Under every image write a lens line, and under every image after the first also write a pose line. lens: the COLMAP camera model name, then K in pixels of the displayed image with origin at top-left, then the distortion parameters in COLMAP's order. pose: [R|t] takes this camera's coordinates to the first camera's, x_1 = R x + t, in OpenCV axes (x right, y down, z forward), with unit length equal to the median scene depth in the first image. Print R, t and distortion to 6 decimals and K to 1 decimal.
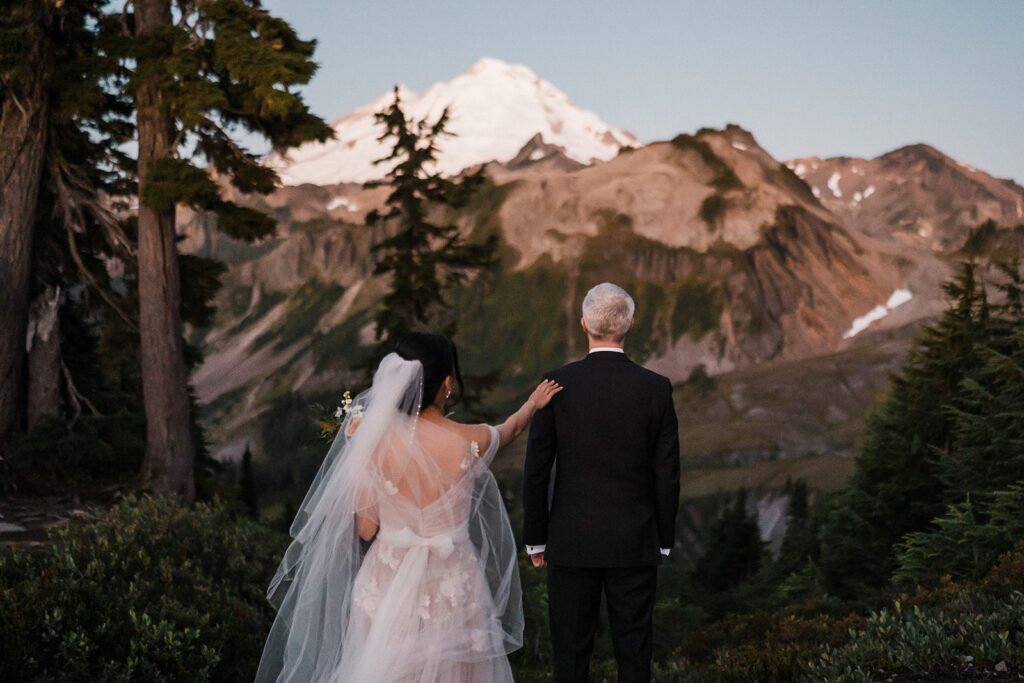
lens RADIAL K [[1078.1, 0, 512.0], [0, 1078.1, 341.5], [0, 0, 1]] dist [0.011409, -0.002578]
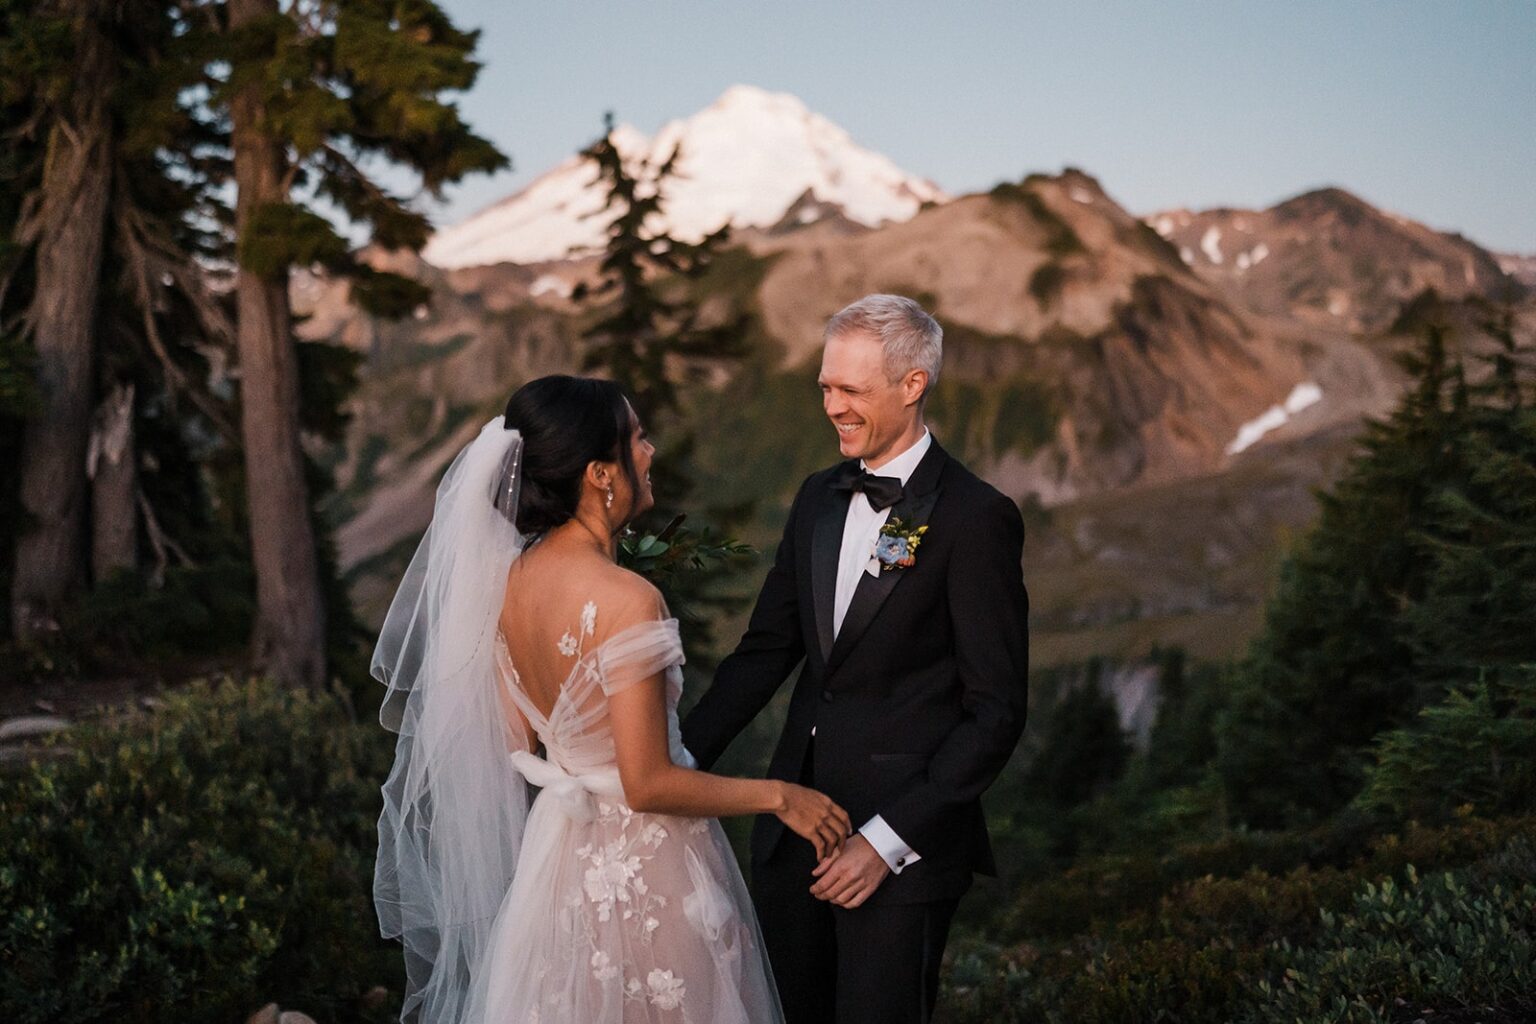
lens RADIAL K [[1121.9, 0, 768.0], [0, 1121.9, 512.0], [0, 0, 1]] dist [-0.000329, 0.004032]
pose [[0.998847, -0.014749, -0.045685, 0.034445], [0.015193, 0.999840, 0.009391, 0.031183], [0.045539, -0.010074, 0.998912, 0.270670]]
